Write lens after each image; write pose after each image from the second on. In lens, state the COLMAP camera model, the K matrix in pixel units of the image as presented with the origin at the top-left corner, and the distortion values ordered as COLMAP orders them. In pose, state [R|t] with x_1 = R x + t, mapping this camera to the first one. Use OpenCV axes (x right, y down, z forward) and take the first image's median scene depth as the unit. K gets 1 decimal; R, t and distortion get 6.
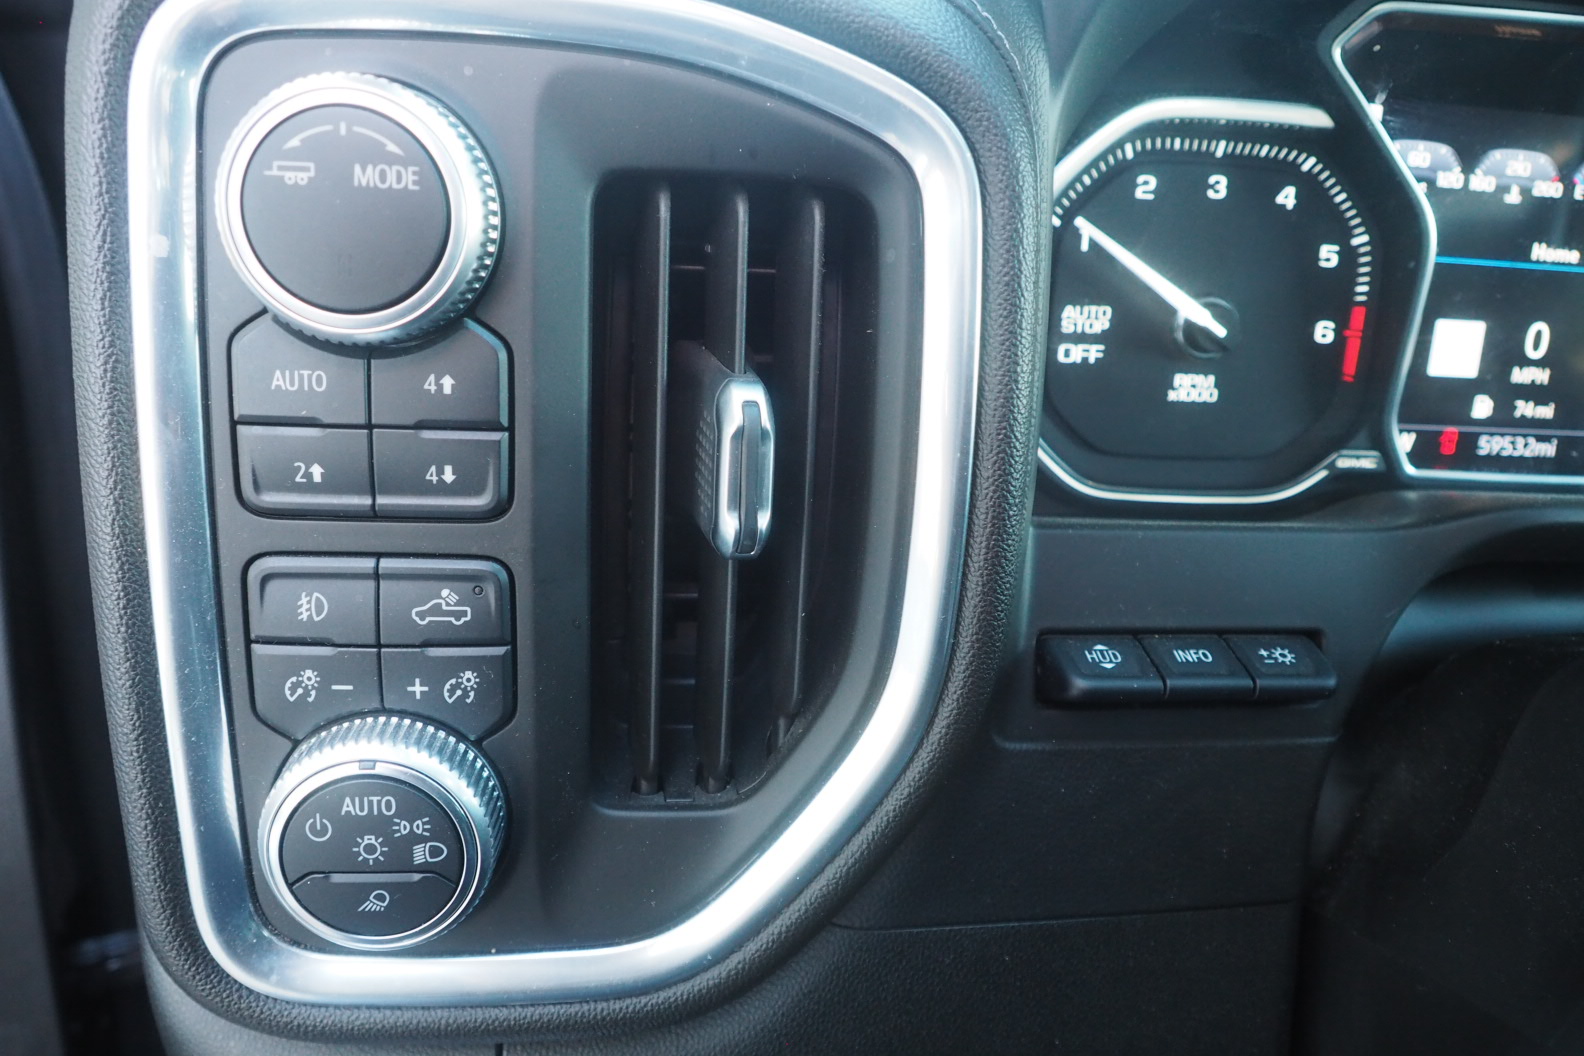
lens RADIAL K [[1110.9, 0, 787.3], [0, 1110.9, 546.9], [0, 0, 1]] dist [-0.059375, -0.000929]
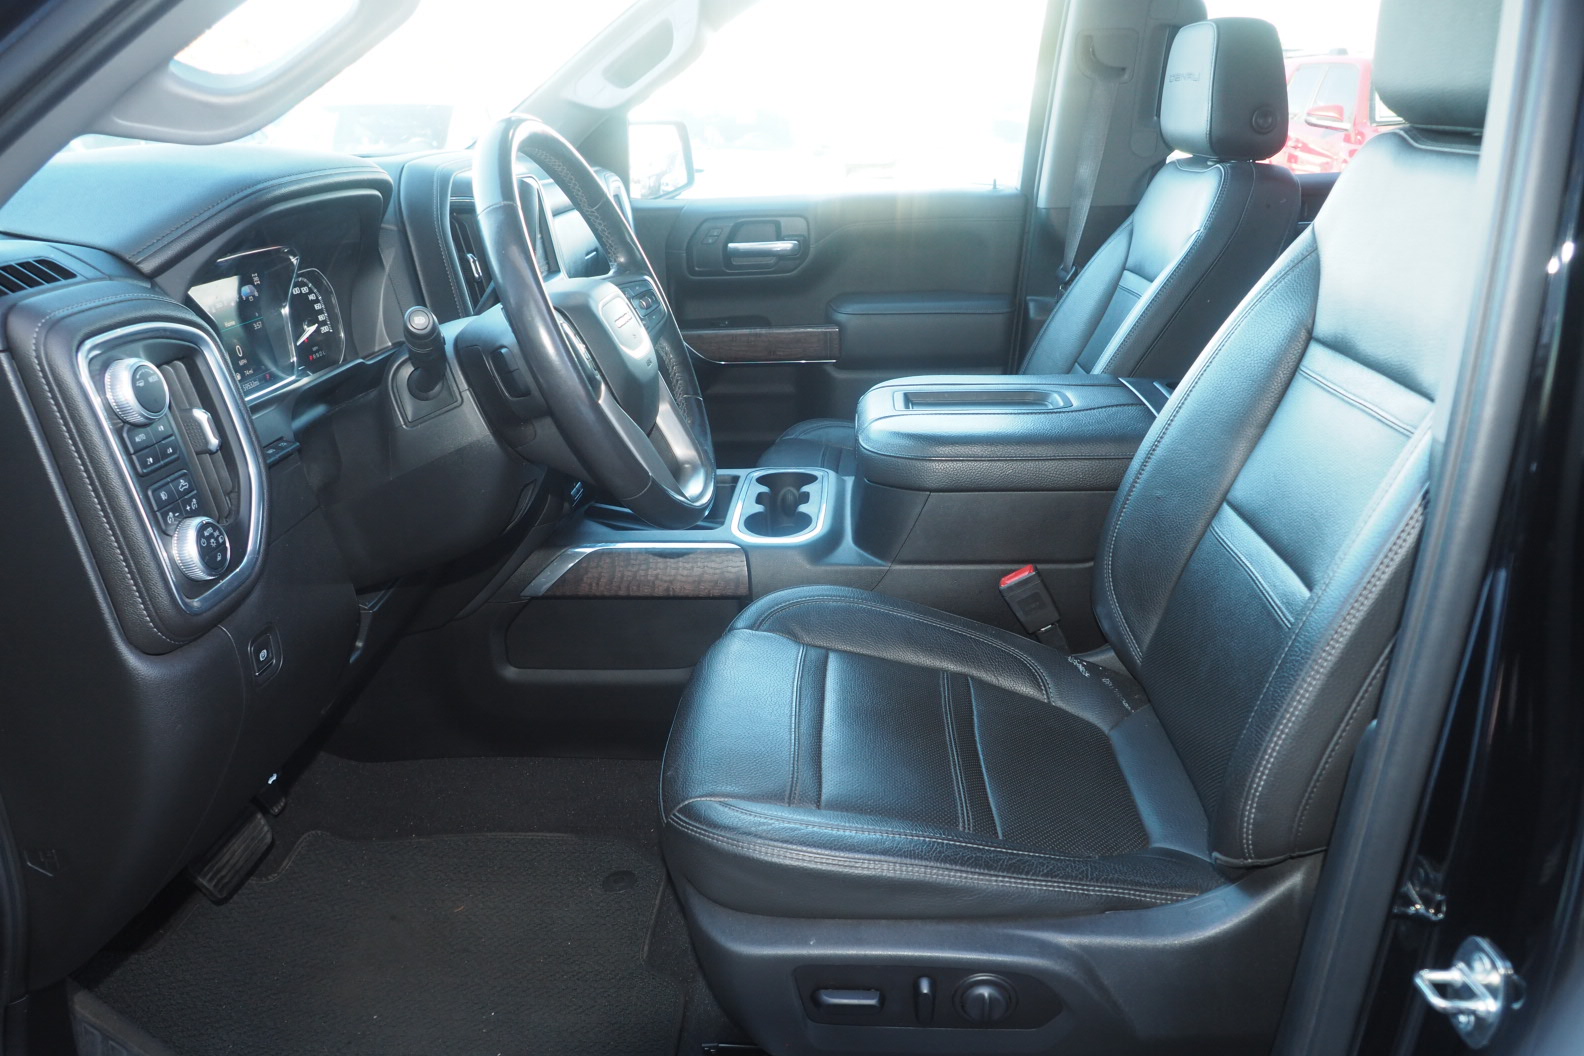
lens RADIAL K [[1129.8, 0, 792.0], [0, 1129.8, 528.0], [0, 0, 1]] dist [-0.015257, -0.001750]
pose [[0.164044, -0.402232, 0.900721, -2.363957], [0.435172, 0.848947, 0.299856, -0.044848], [-0.885277, 0.342779, 0.314305, -1.356547]]
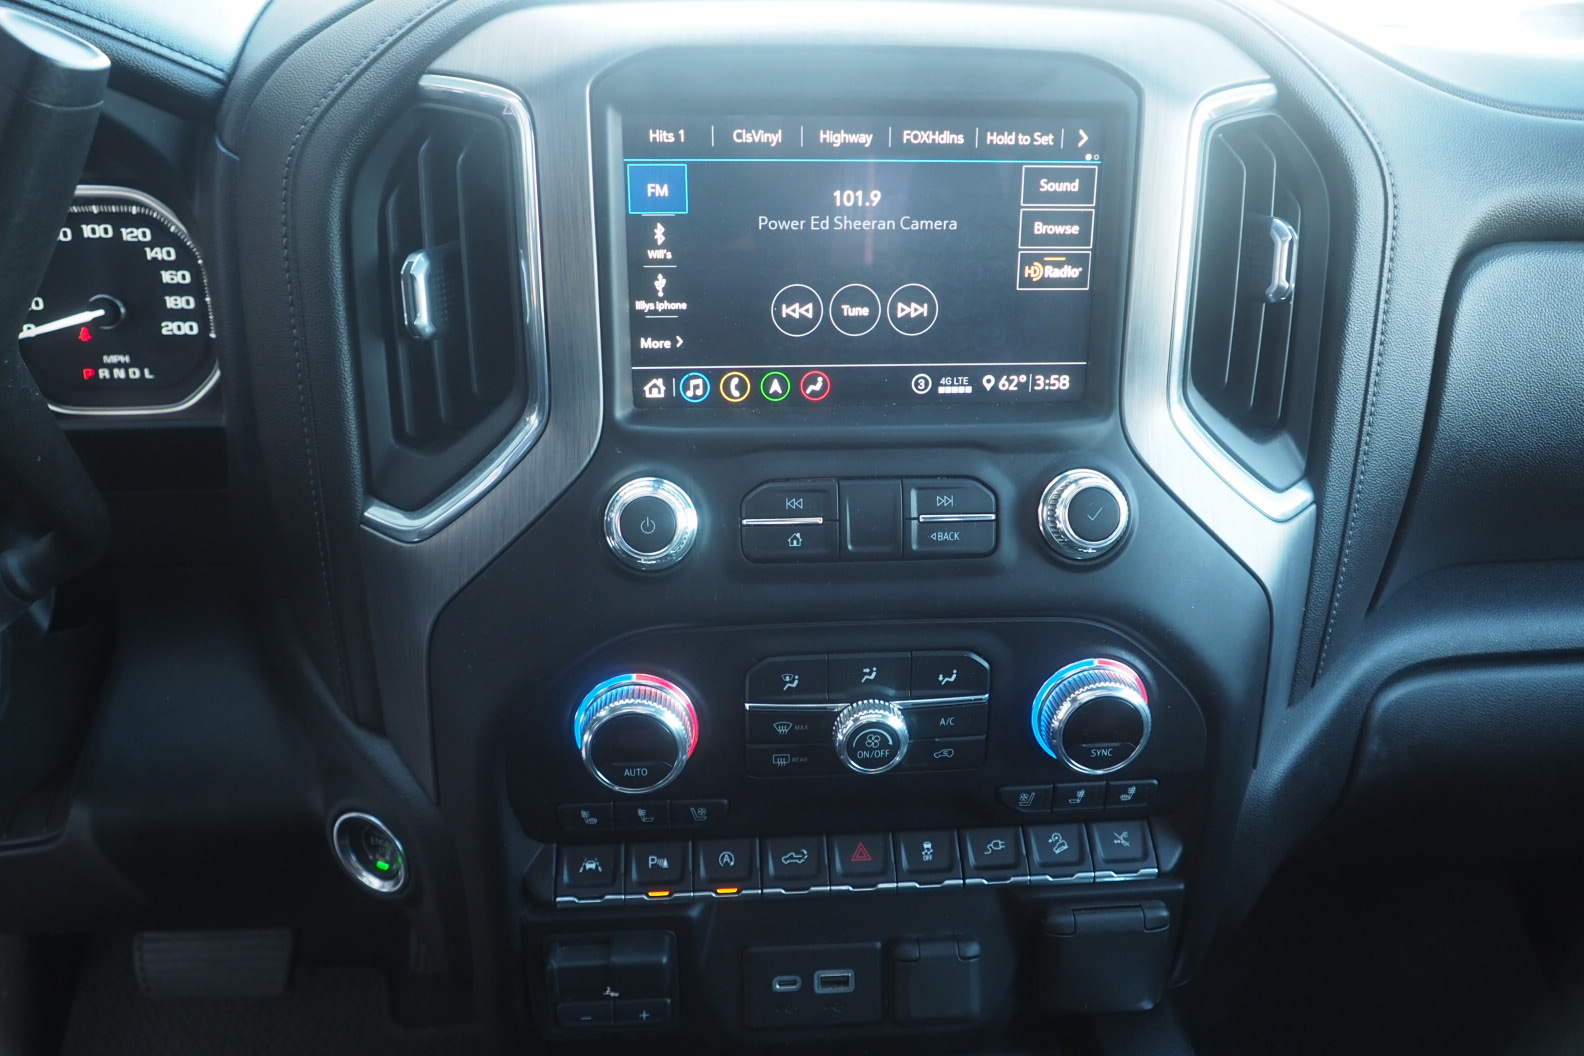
lens RADIAL K [[1123.2, 0, 792.0], [0, 1123.2, 528.0], [0, 0, 1]] dist [-0.036186, 0.002101]
pose [[0.998753, -0.032526, -0.037877, 2.350577], [0.033462, 0.999144, 0.024324, 0.149990], [0.037053, -0.025561, 0.998986, -0.642801]]
